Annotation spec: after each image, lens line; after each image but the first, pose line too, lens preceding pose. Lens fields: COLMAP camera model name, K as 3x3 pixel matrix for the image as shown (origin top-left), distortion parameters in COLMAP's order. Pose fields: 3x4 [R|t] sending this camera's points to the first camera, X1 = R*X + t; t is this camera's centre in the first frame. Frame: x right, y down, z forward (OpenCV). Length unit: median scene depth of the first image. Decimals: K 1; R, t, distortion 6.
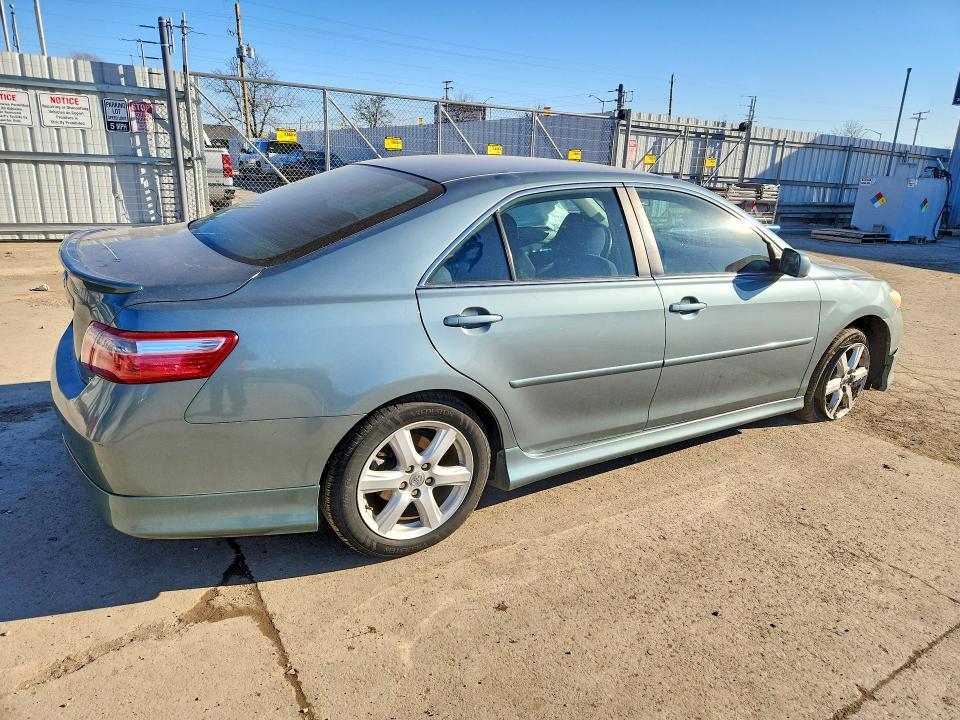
lens RADIAL K [[635.4, 0, 481.2], [0, 635.4, 360.7], [0, 0, 1]] dist [0.006240, -0.001386]
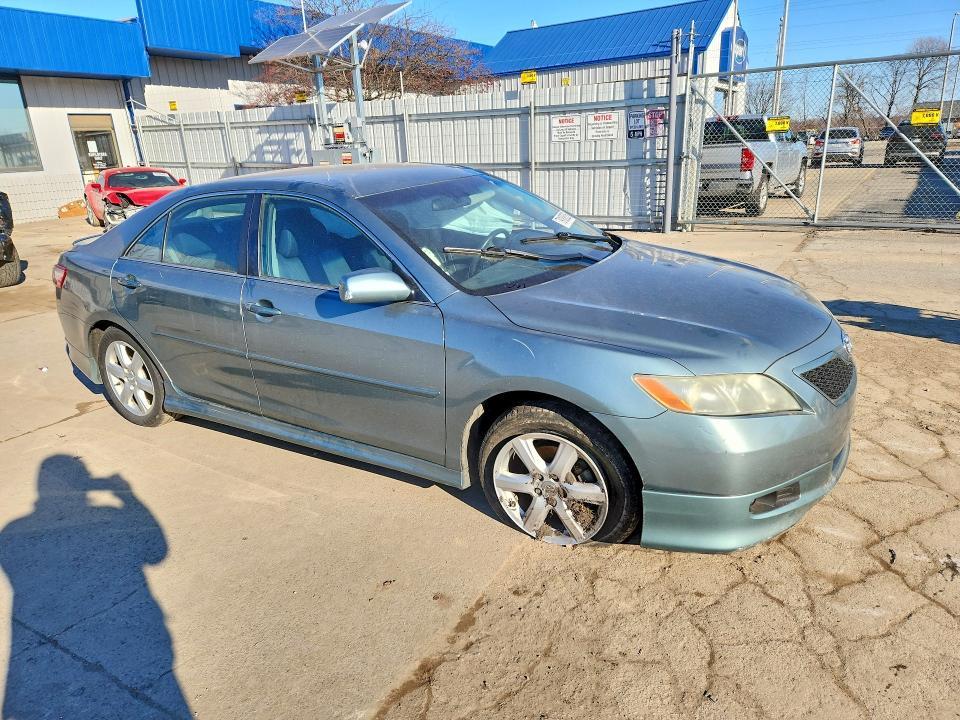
lens RADIAL K [[635.4, 0, 479.7], [0, 635.4, 359.1], [0, 0, 1]] dist [0.006240, -0.001386]
pose [[0.445848, 0.212356, -0.869554, 0.408939], [-0.208729, 0.969335, 0.129702, -0.059209], [0.870432, 0.123674, 0.476500, 0.246458]]
